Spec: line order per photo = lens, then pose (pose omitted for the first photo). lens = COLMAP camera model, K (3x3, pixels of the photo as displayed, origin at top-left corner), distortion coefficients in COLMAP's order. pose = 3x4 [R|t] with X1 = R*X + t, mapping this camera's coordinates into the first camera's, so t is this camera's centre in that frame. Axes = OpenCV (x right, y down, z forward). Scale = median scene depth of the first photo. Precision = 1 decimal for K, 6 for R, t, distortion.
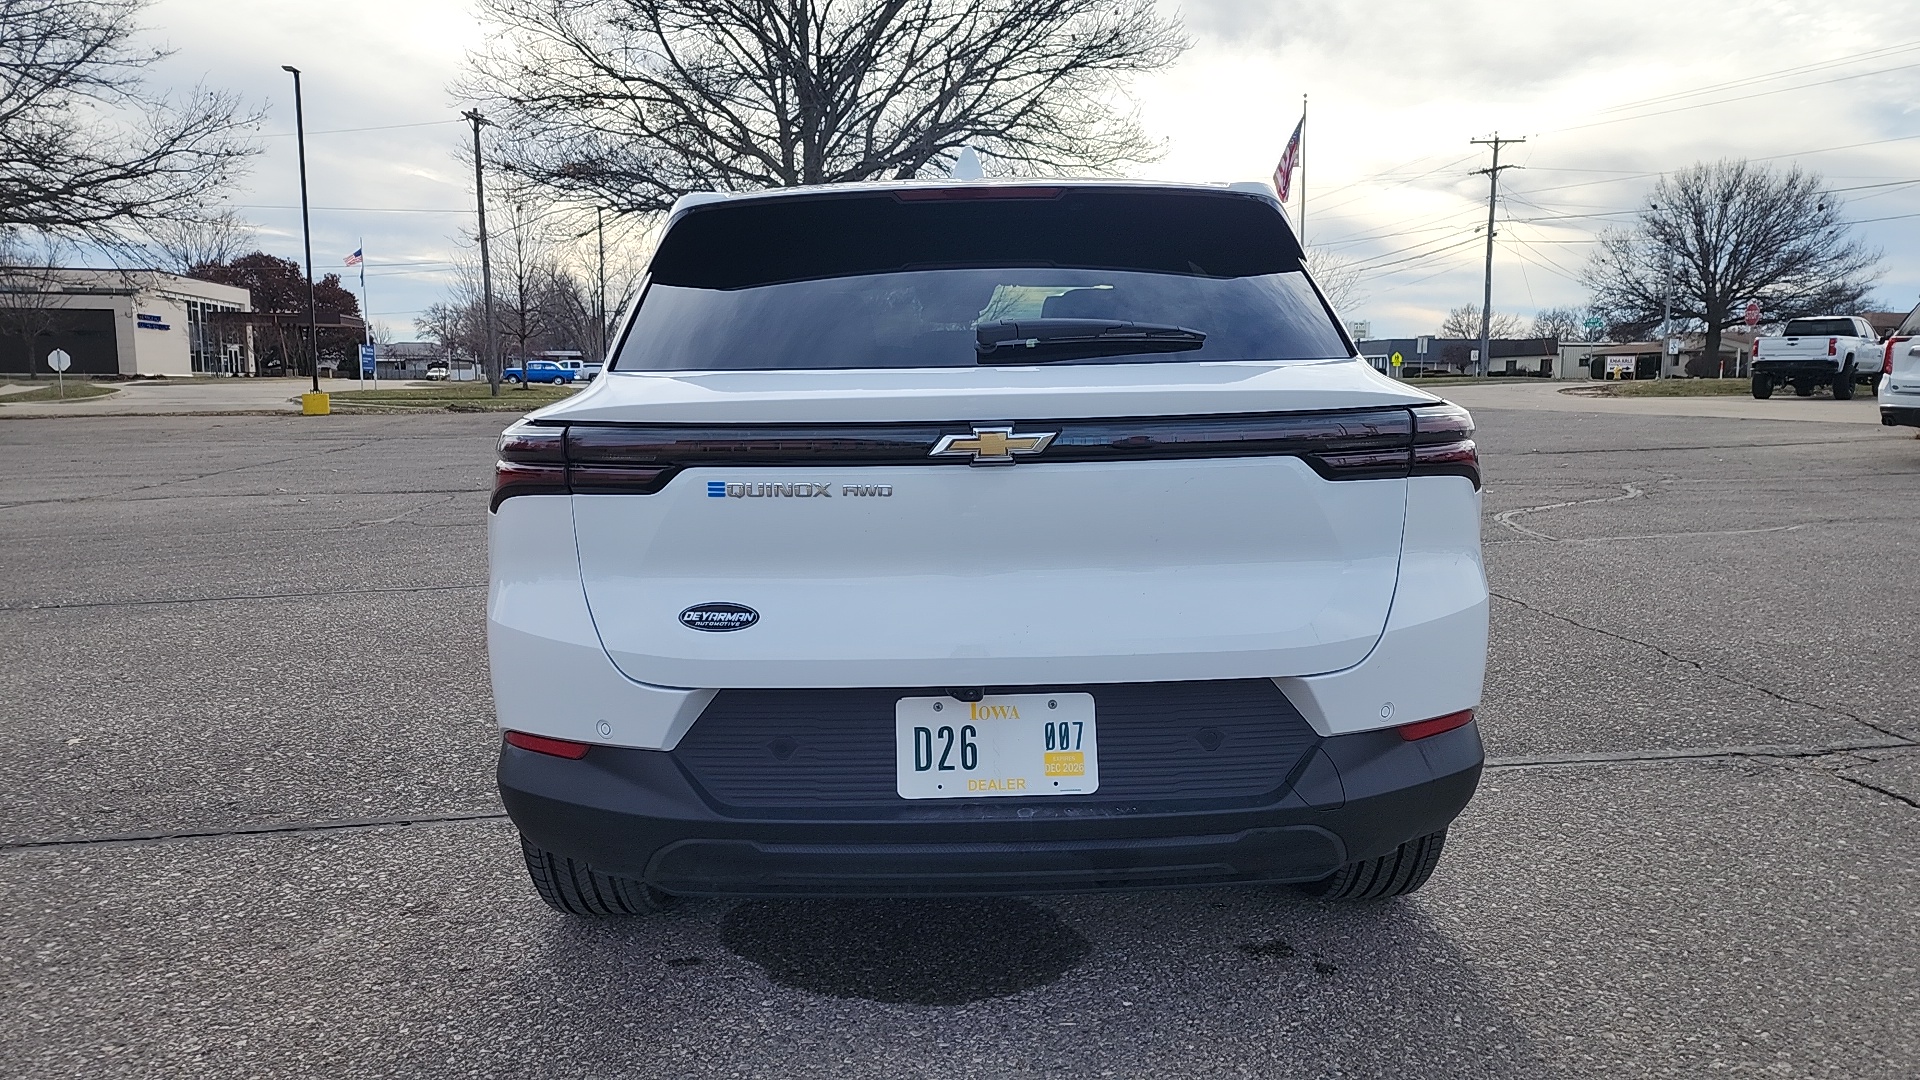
lens RADIAL K [[1278.9, 0, 948.5], [0, 1278.9, 544.9], [0, 0, 1]] dist [0.068504, -0.060098]
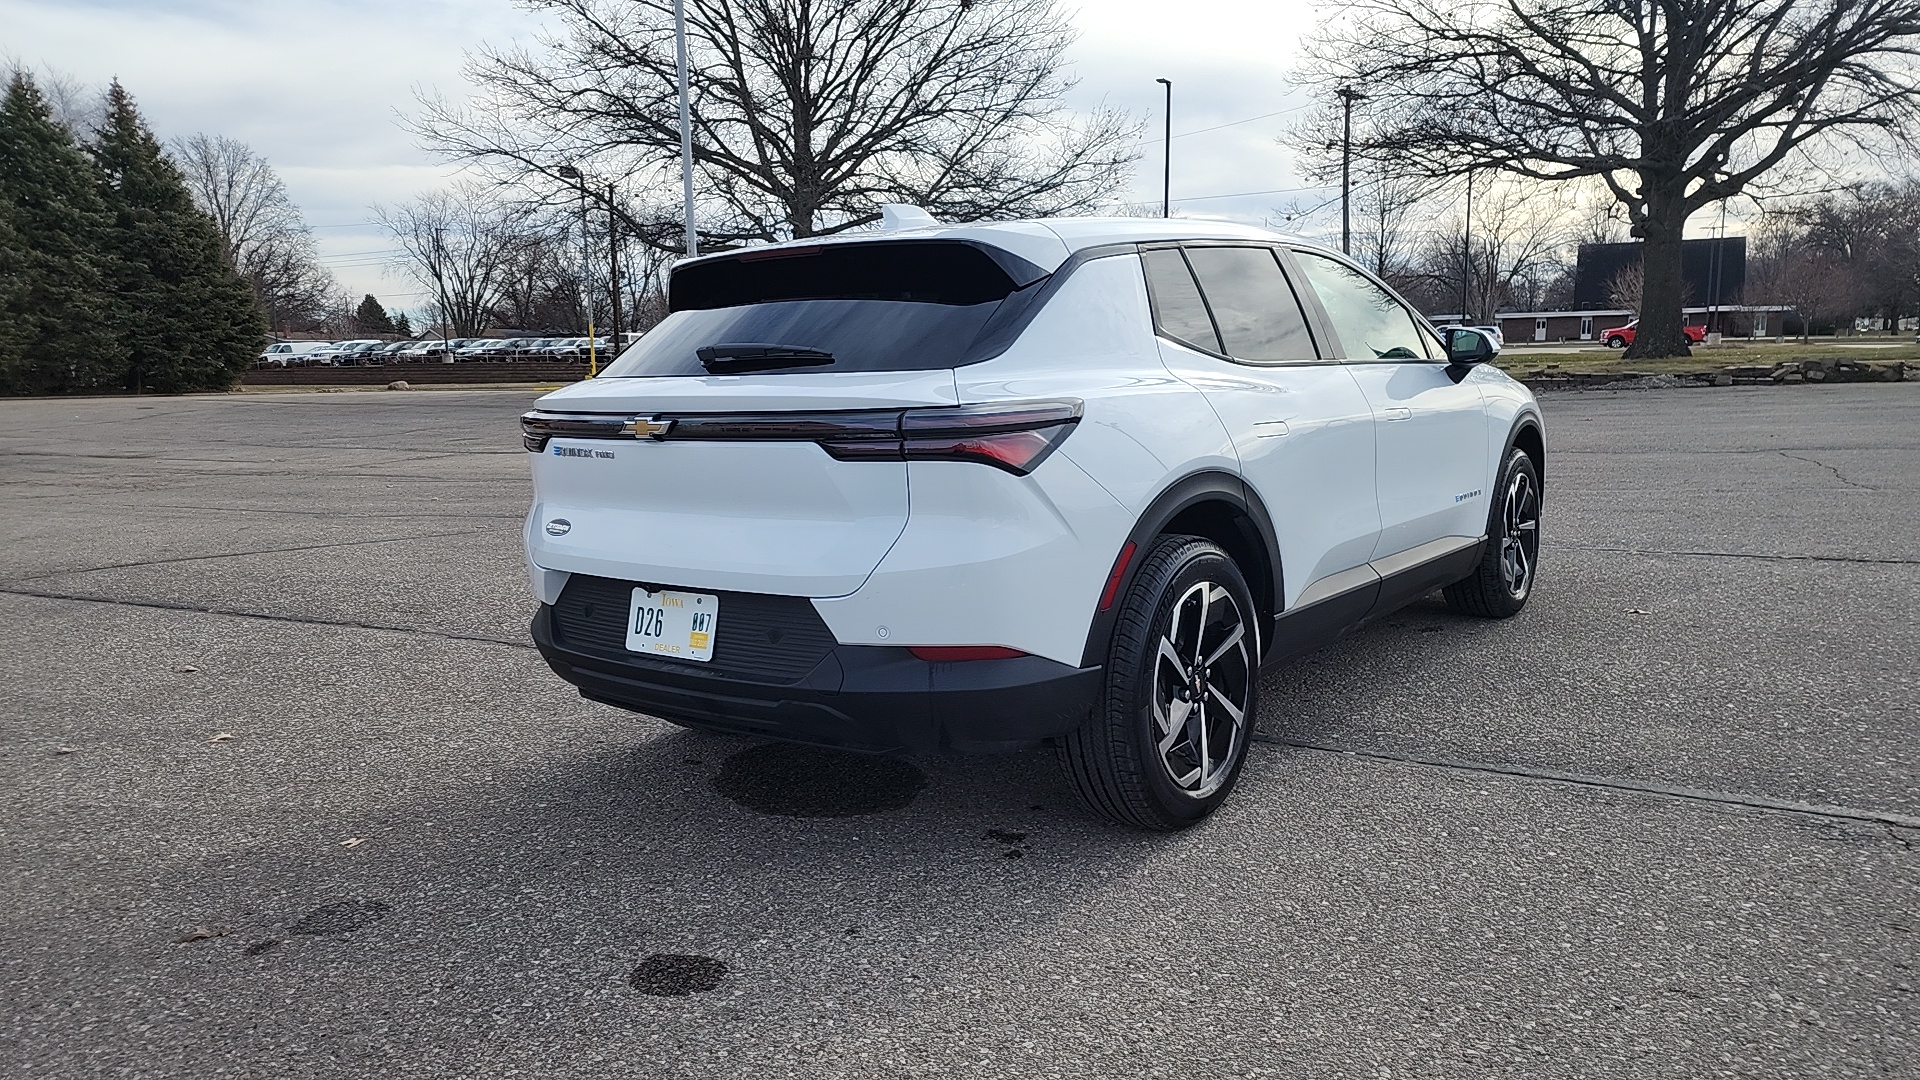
lens RADIAL K [[1278.9, 0, 973.1], [0, 1278.9, 535.7], [0, 0, 1]] dist [0.068504, -0.060098]
pose [[0.794057, 0.071214, -0.603657, 0.068686], [-0.059882, 0.997447, 0.038900, -0.001664], [0.604886, 0.005259, 0.796294, -0.000497]]
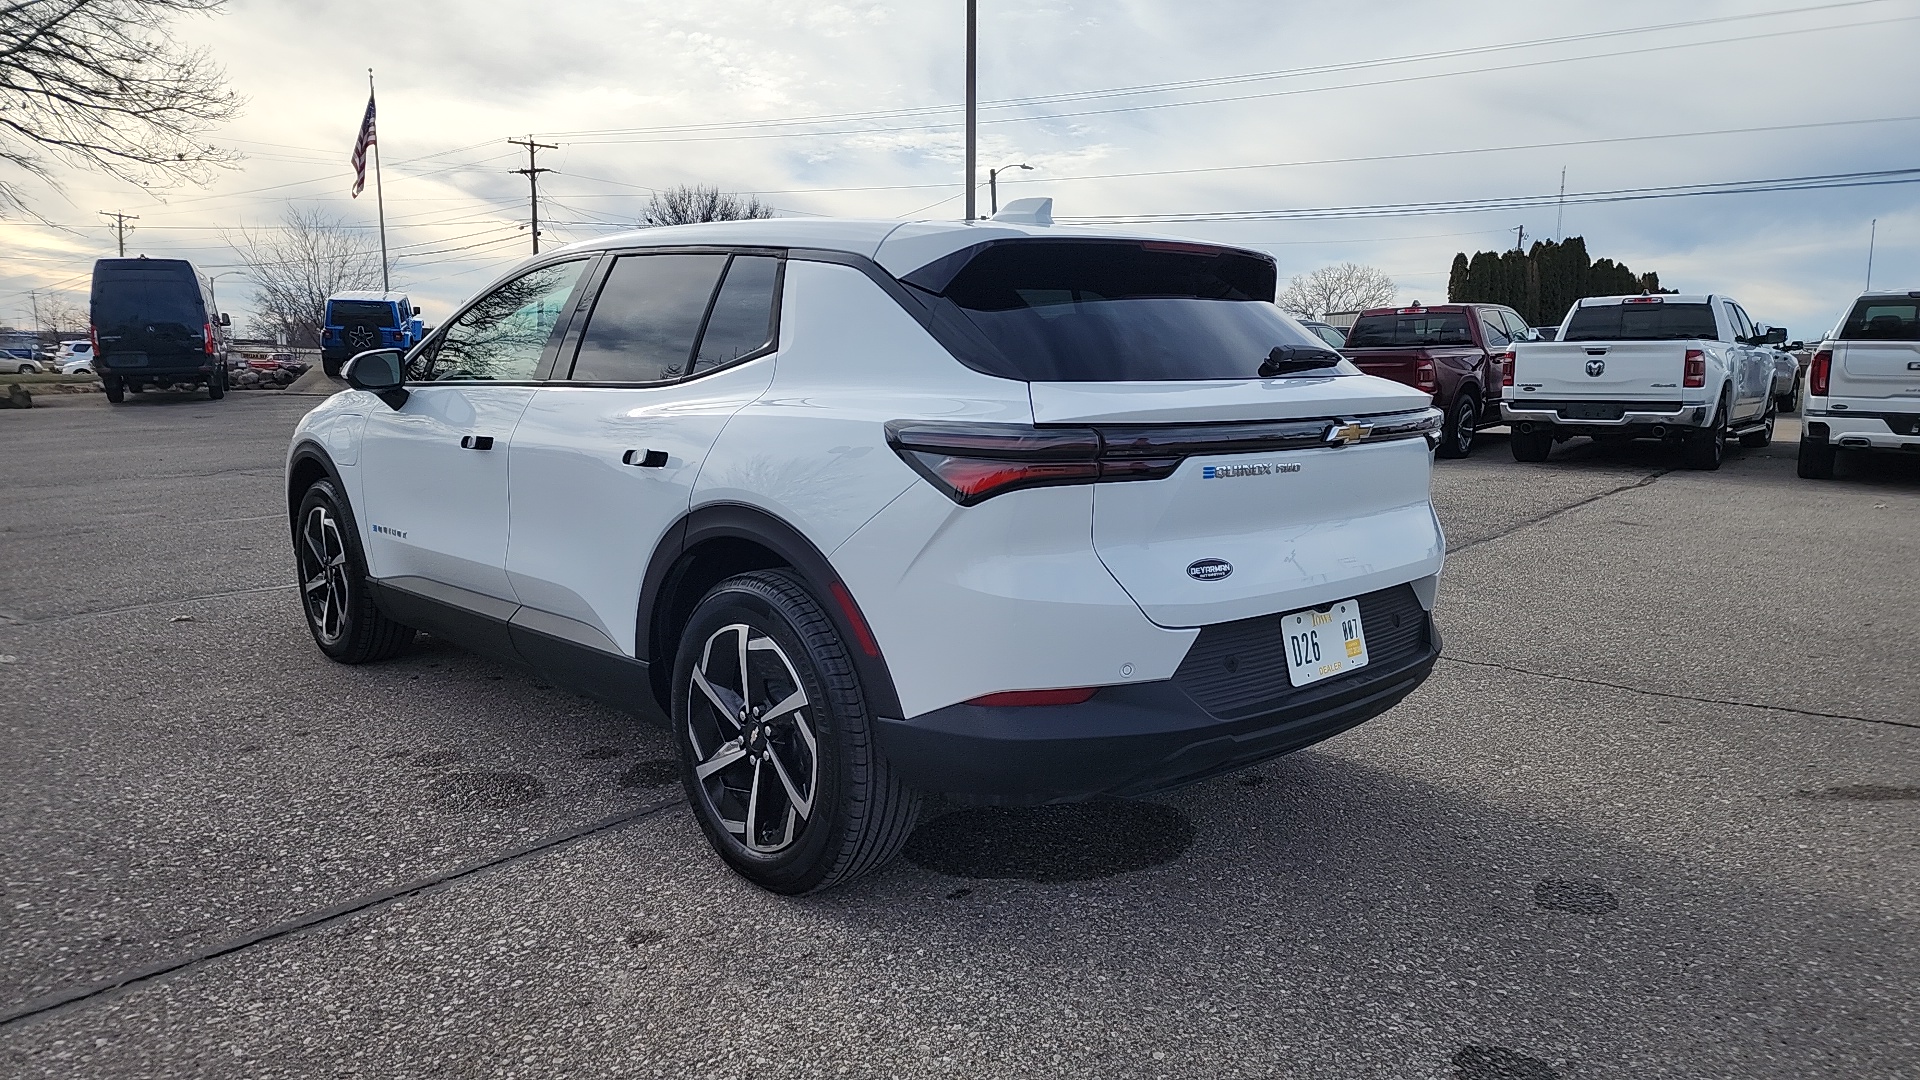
lens RADIAL K [[1278.9, 0, 947.8], [0, 1278.9, 552.7], [0, 0, 1]] dist [0.068504, -0.060098]
pose [[0.742804, -0.082185, 0.664446, -0.067972], [0.073927, 0.996437, 0.040604, -0.001869], [-0.665415, 0.018960, 0.746233, 0.010932]]
